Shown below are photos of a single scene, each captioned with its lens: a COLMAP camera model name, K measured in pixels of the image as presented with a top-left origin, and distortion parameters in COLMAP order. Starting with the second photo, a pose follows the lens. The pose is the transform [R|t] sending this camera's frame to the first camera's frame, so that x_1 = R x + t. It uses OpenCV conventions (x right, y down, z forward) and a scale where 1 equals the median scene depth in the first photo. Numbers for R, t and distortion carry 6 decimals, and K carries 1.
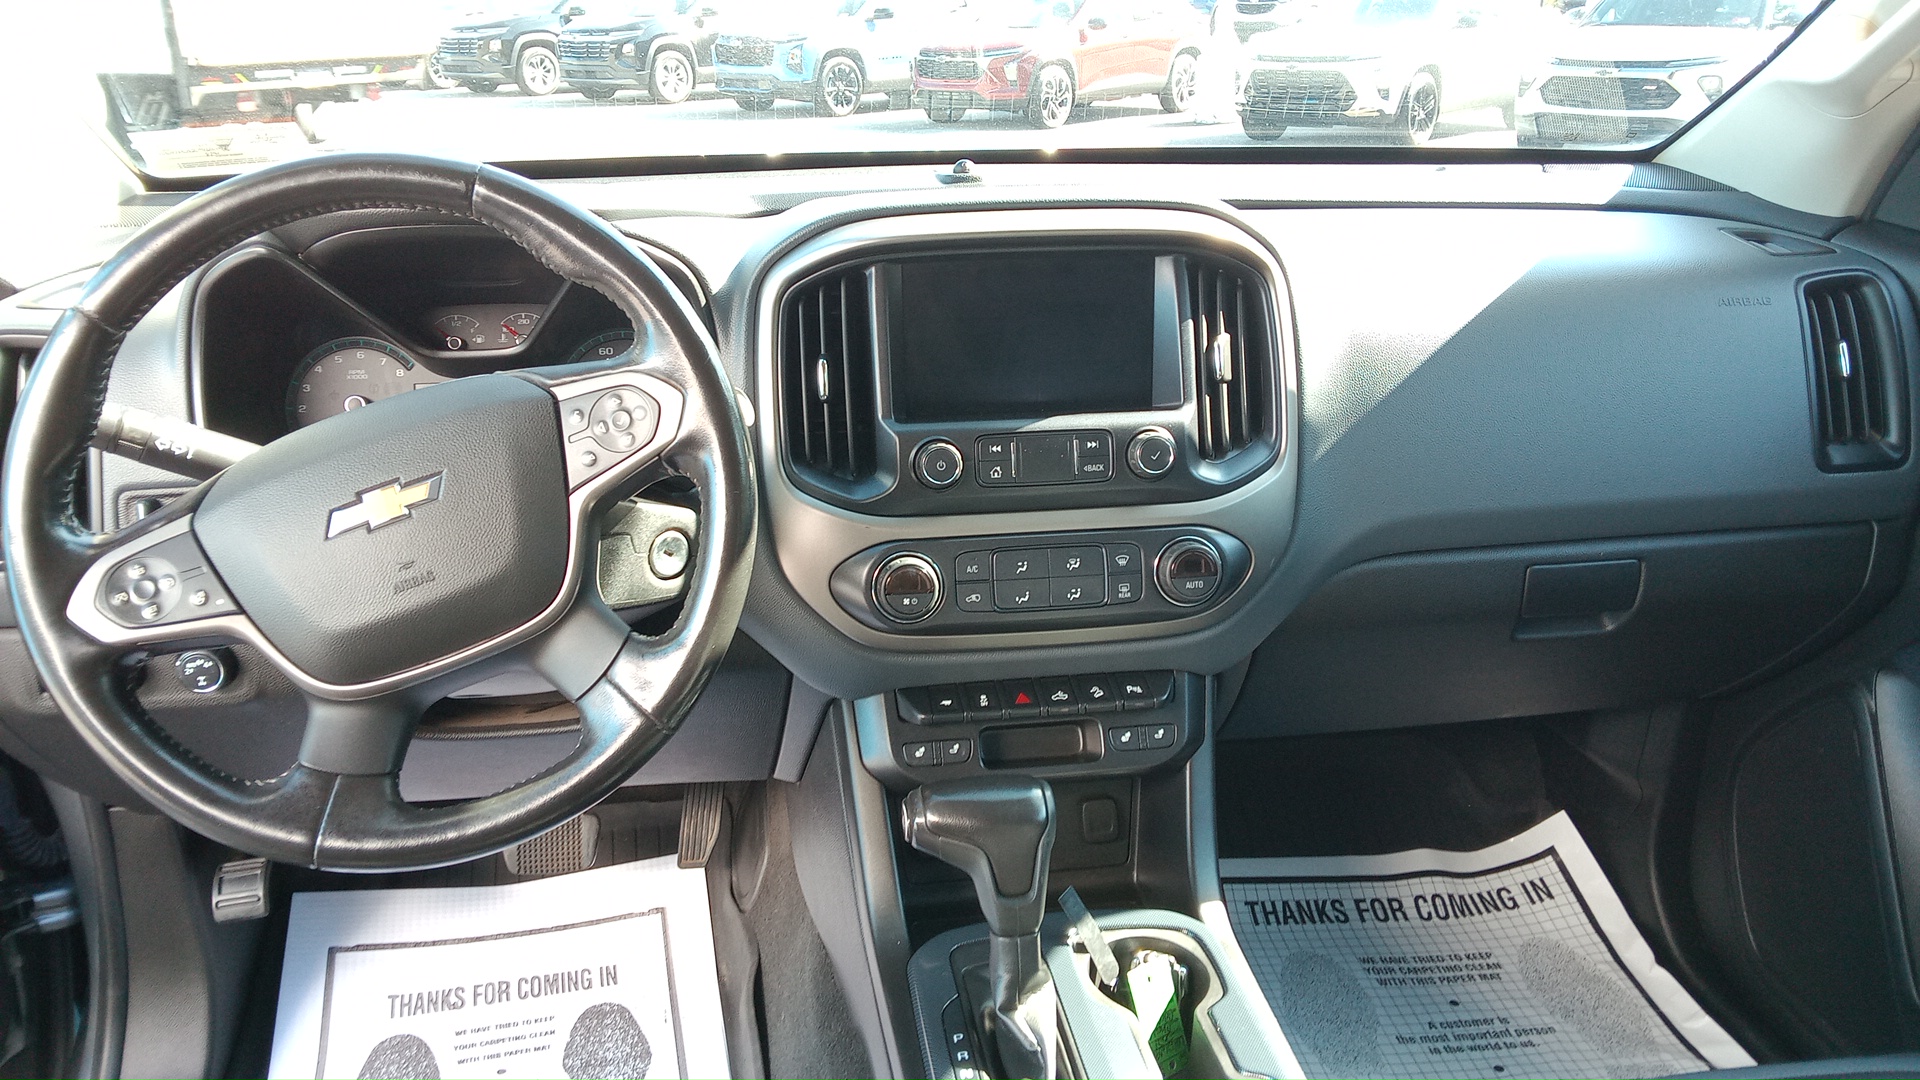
lens RADIAL K [[1420.8, 0, 951.8], [0, 1420.8, 519.2], [0, 0, 1]] dist [0.068853, -0.109744]
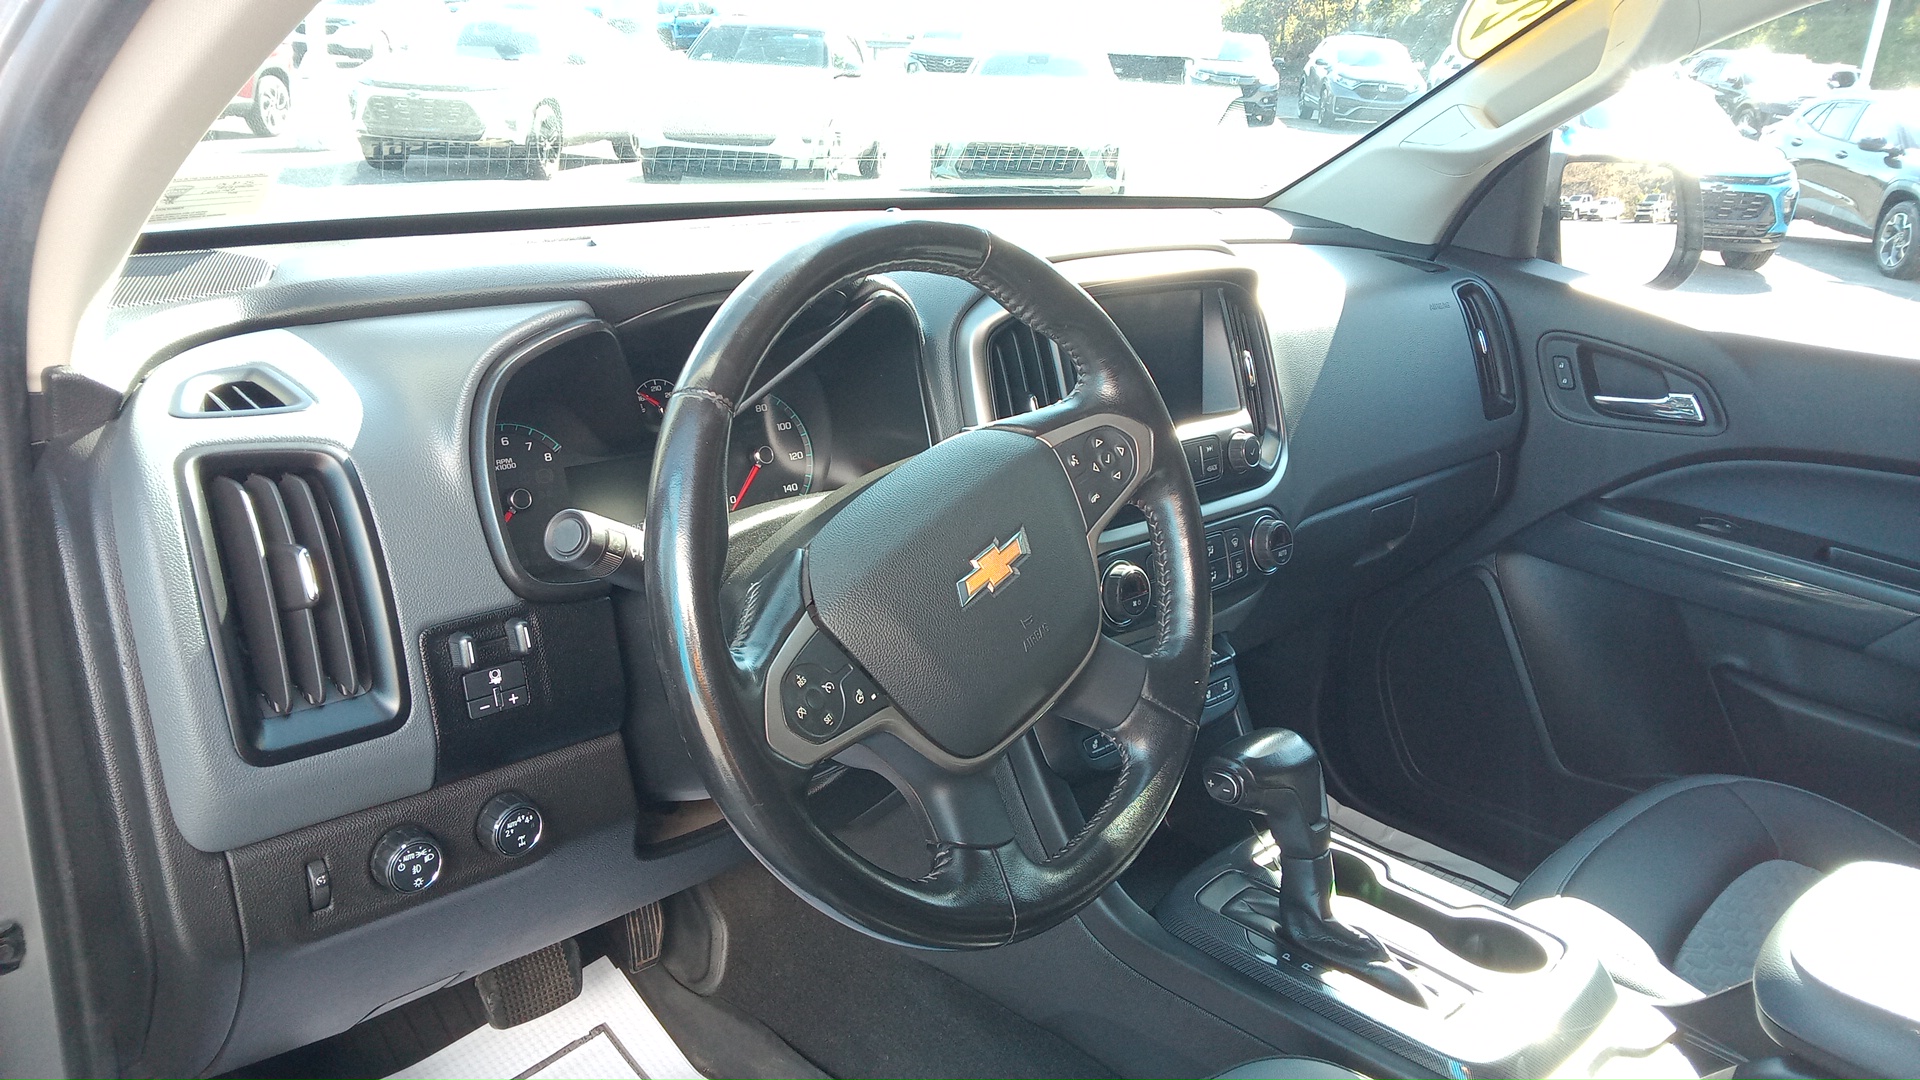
lens RADIAL K [[1412.2, 0, 993.3], [0, 1412.2, 503.3], [0, 0, 1]] dist [0.064567, -0.171703]
pose [[0.799145, -0.127151, 0.587537, -0.553854], [0.143193, 0.989505, 0.019377, -0.041718], [-0.583835, 0.068646, 0.808965, 0.118701]]
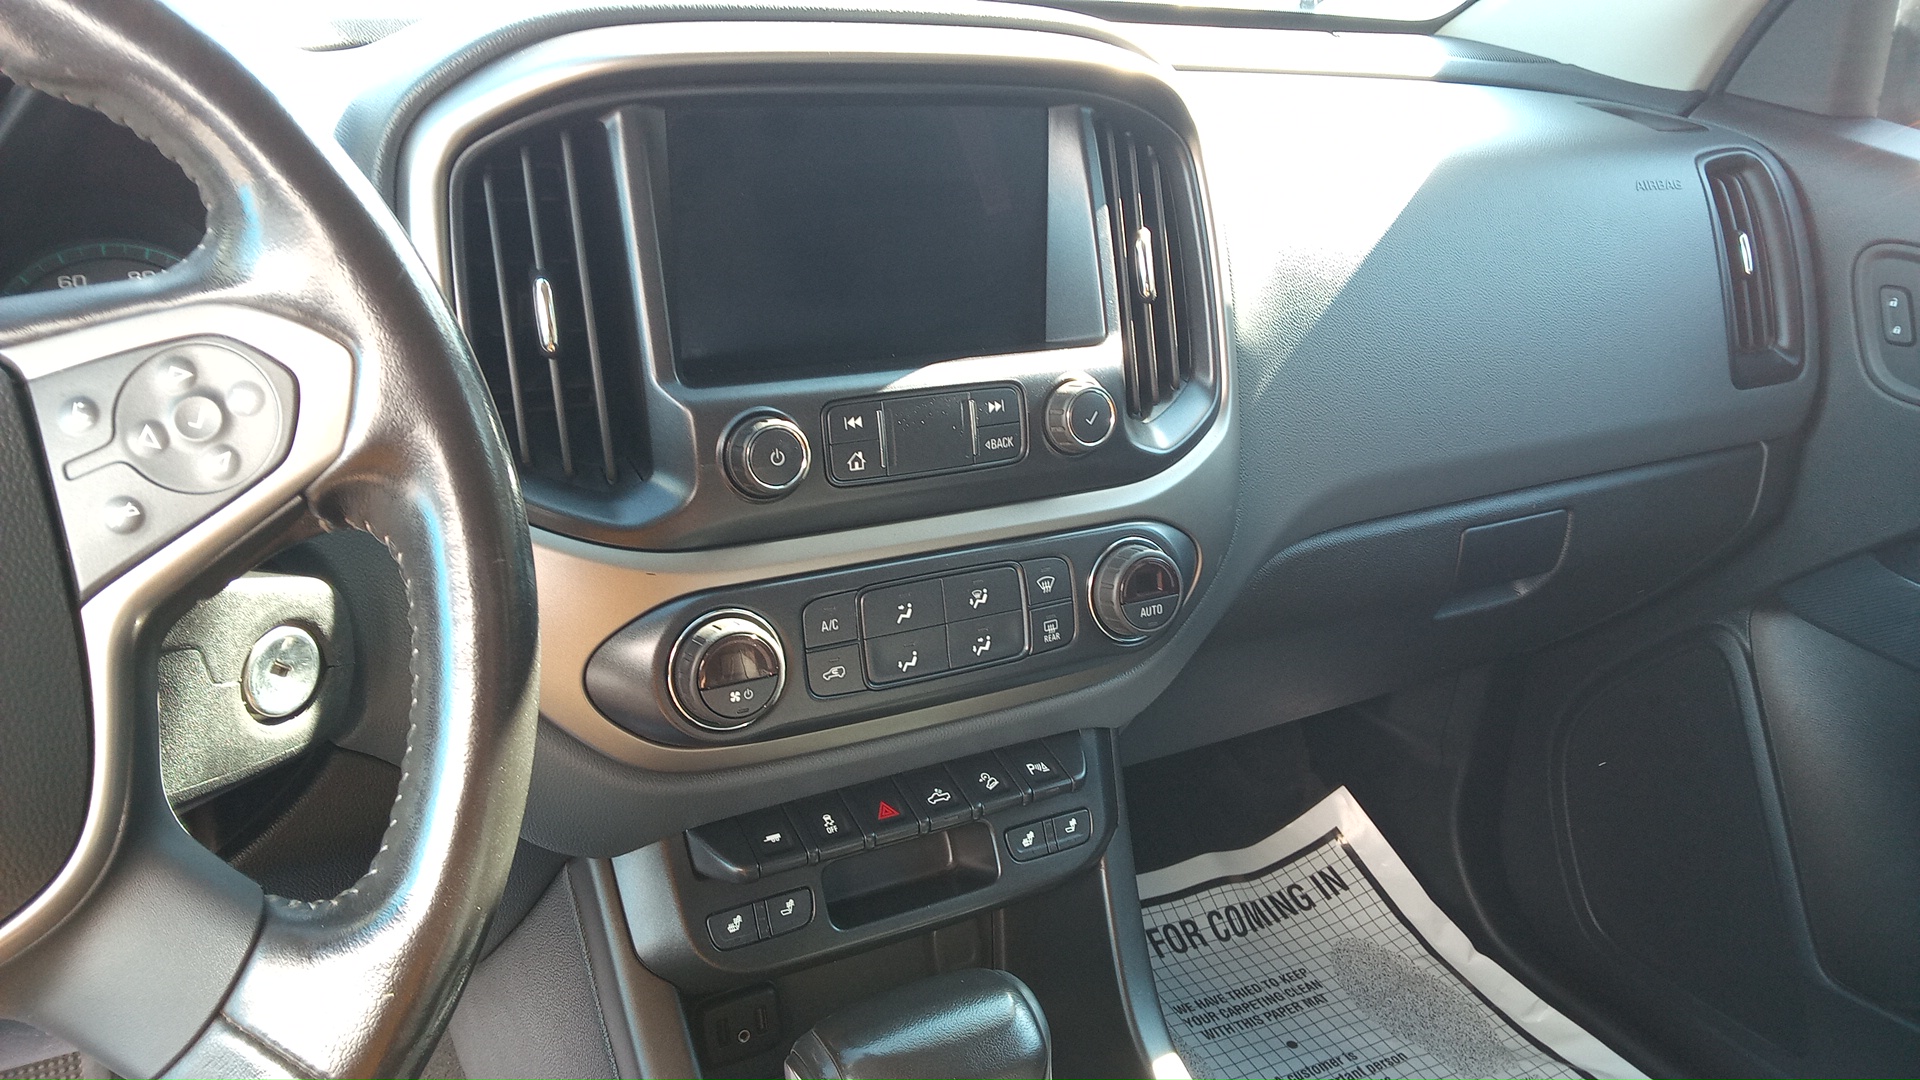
lens RADIAL K [[1420.8, 0, 951.8], [0, 1420.8, 519.2], [0, 0, 1]] dist [0.068853, -0.109744]
pose [[0.937120, -0.083738, 0.338812, -0.101529], [0.070602, 0.996203, 0.050935, -0.027148], [-0.341791, -0.023812, 0.939474, 0.311891]]
